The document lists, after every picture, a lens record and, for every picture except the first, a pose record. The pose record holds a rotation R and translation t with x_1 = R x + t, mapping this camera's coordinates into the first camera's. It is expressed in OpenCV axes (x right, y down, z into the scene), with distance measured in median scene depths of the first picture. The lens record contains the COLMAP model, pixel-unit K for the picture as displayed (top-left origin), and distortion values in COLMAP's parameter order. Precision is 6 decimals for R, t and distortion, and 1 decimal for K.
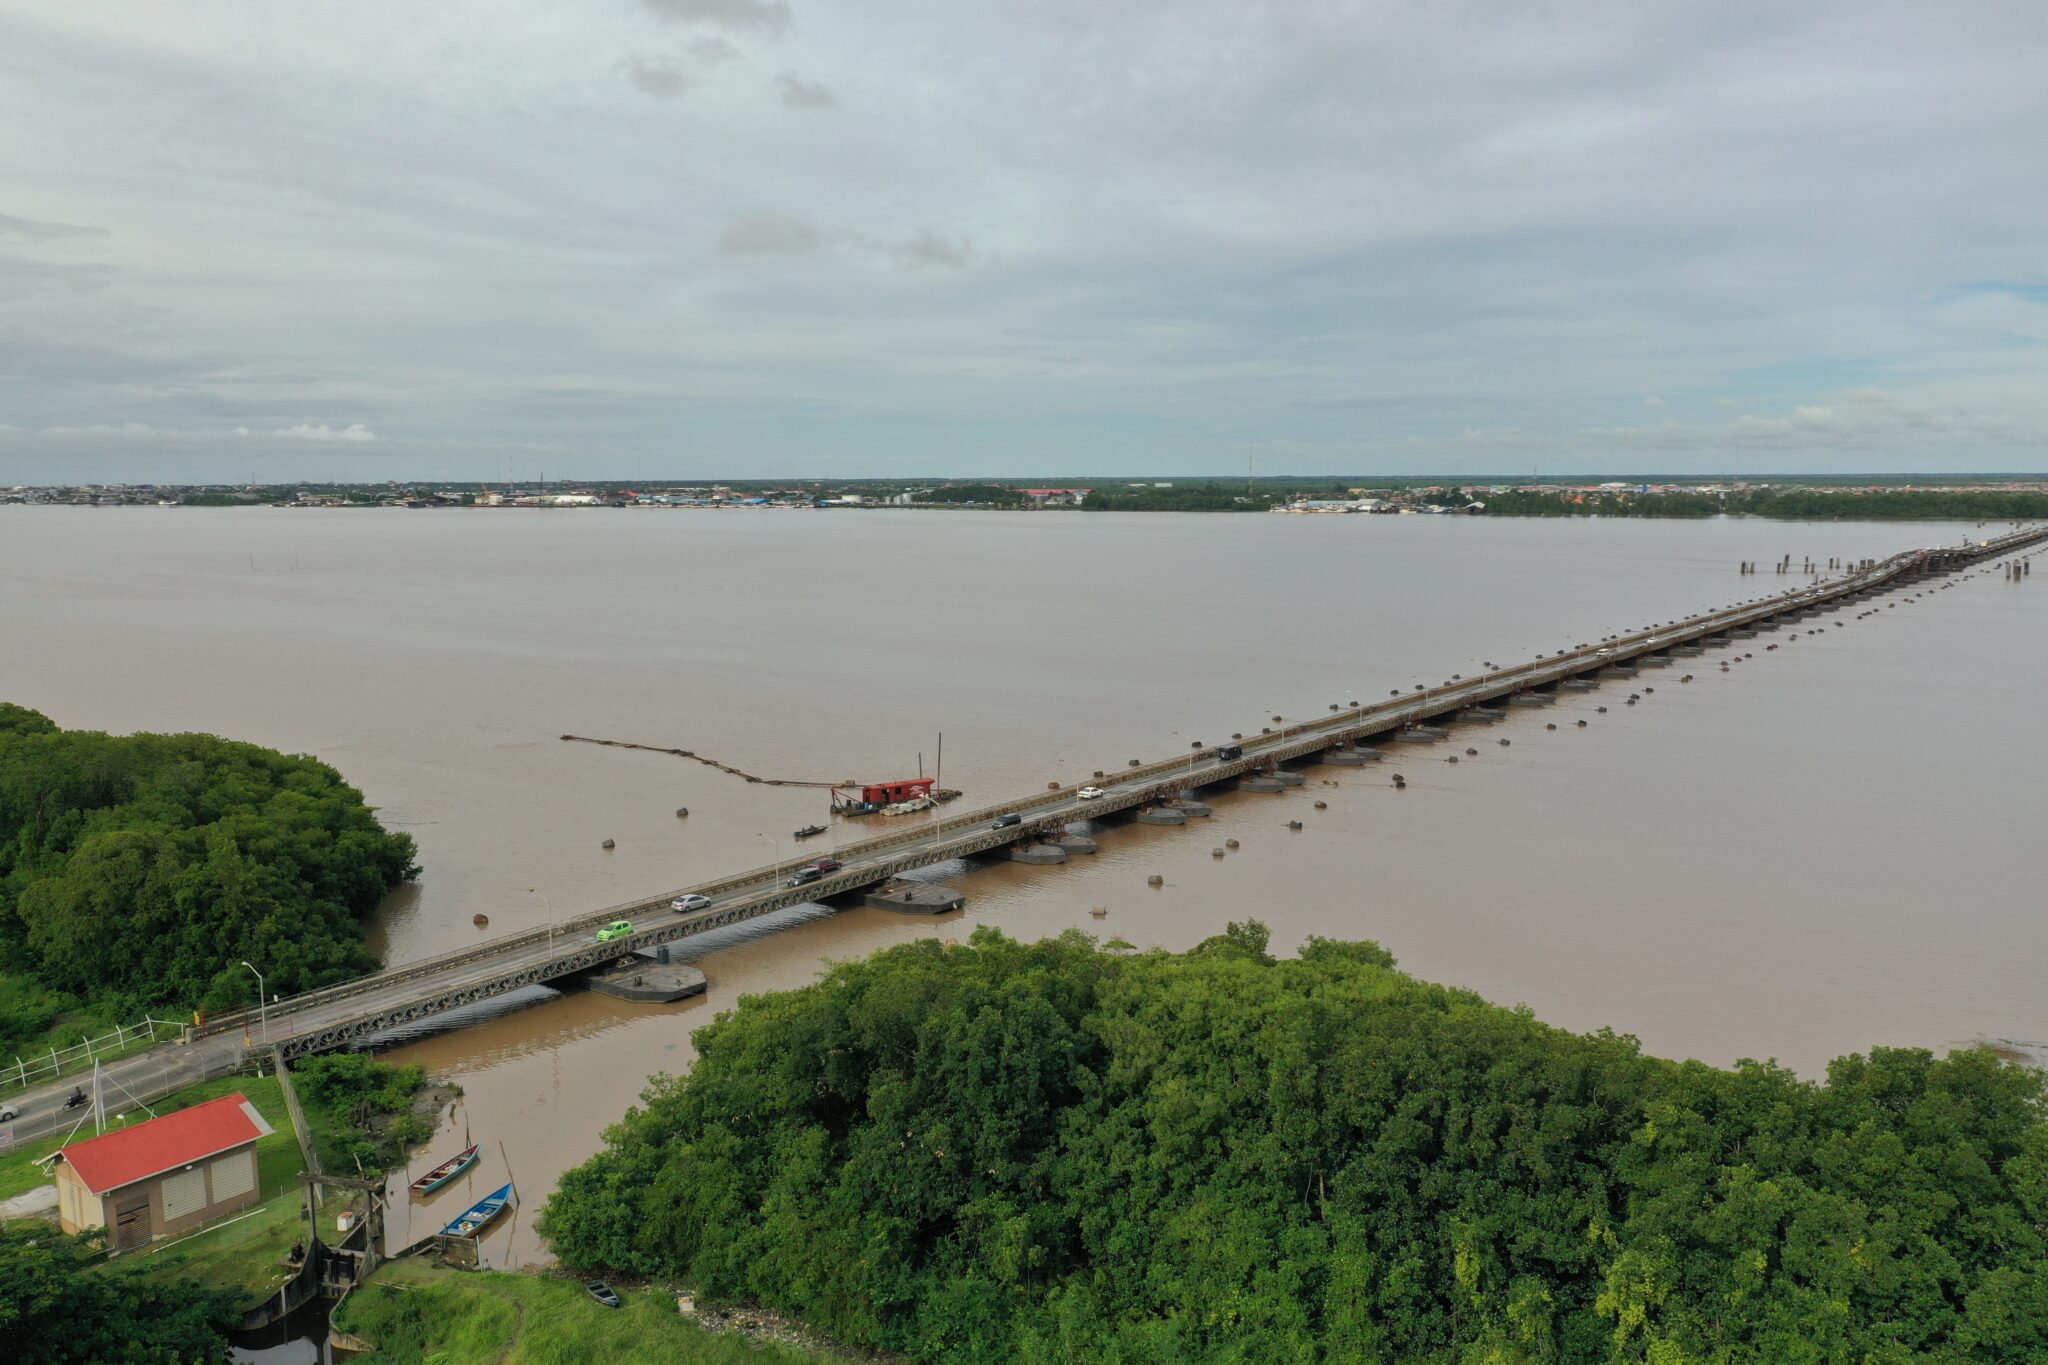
lens RADIAL K [[1618.9, 0, 1018.1], [0, 1618.9, 669.9], [0, 0, 1]] dist [0.007160, -0.002376]
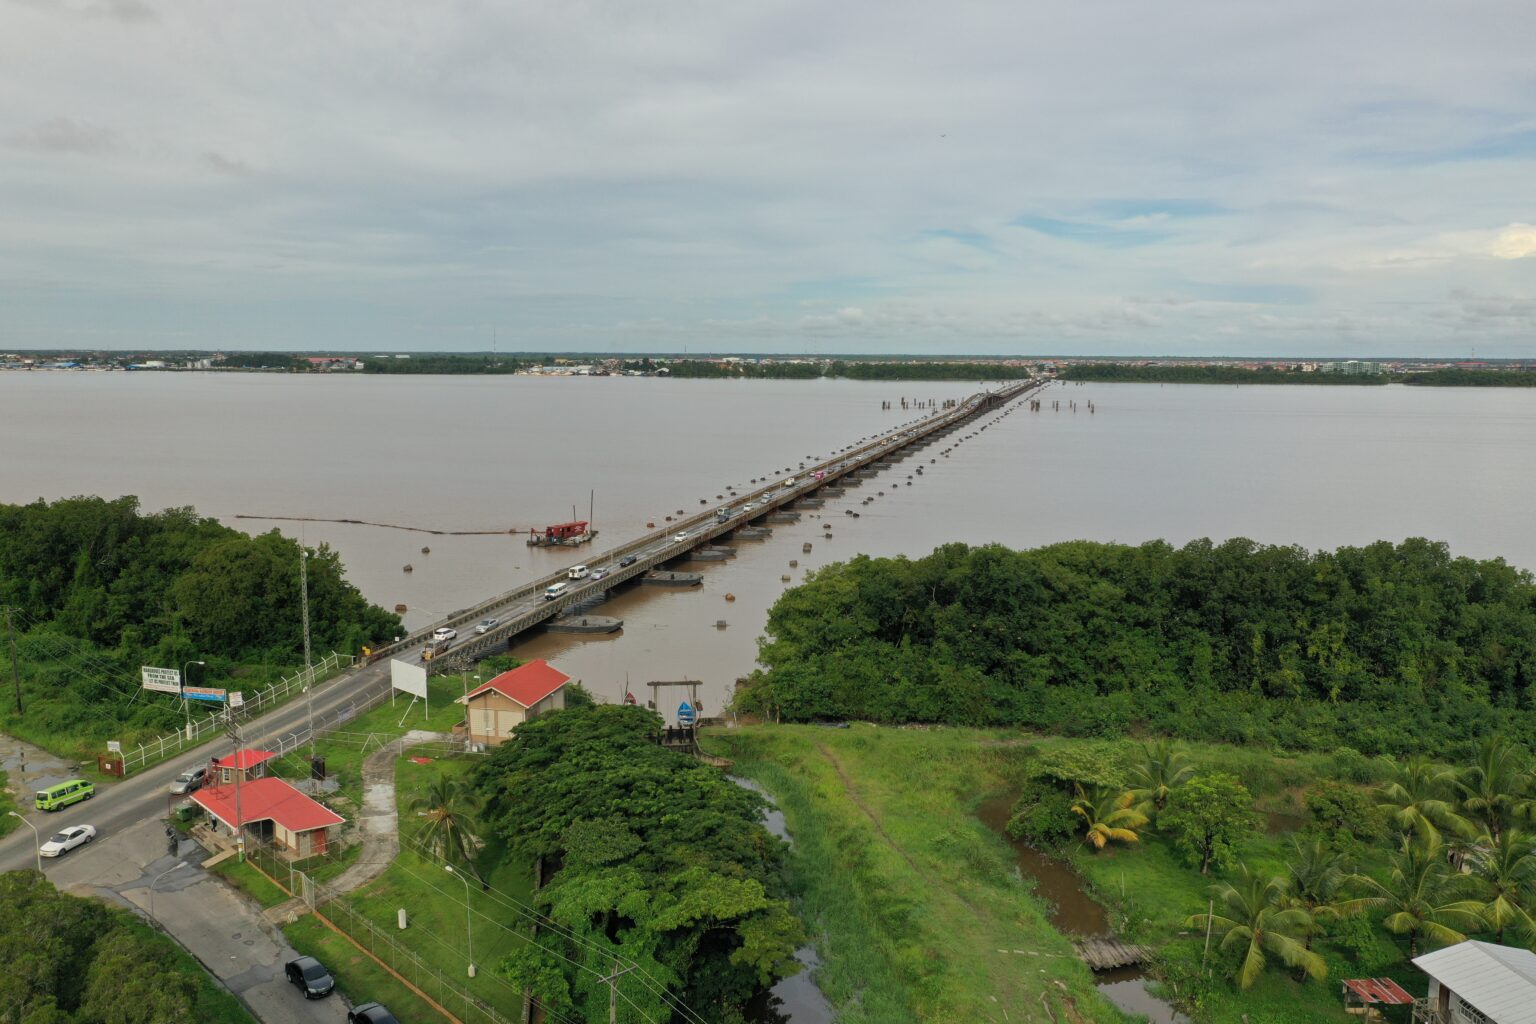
lens RADIAL K [[1214.2, 0, 763.8], [0, 1214.2, 515.6], [0, 0, 1]] dist [0.007160, -0.002376]
pose [[0.924617, -0.040546, 0.378734, -0.332108], [0.035222, 0.999159, 0.020976, 0.045191], [-0.379266, -0.006055, 0.925268, -0.098729]]
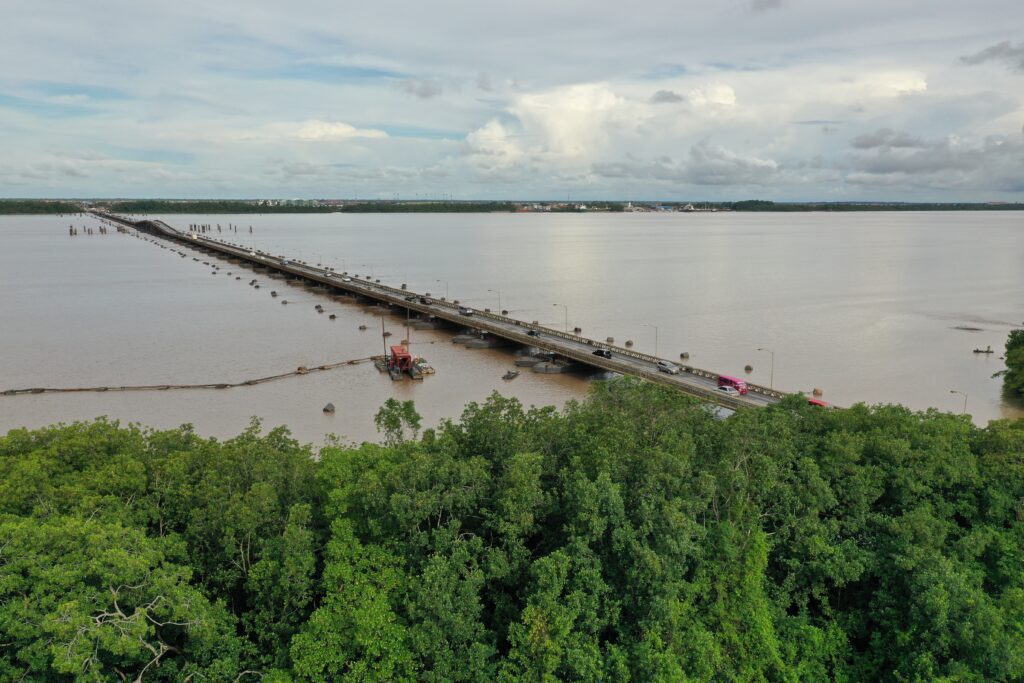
lens RADIAL K [[809.5, 0, 510.6], [0, 809.5, 346.9], [0, 0, 1]] dist [0.007160, -0.002376]
pose [[0.388818, -0.158382, 0.907599, -0.621347], [0.104301, 0.986347, 0.127441, -0.005237], [-0.915391, 0.045112, 0.400029, 0.684282]]
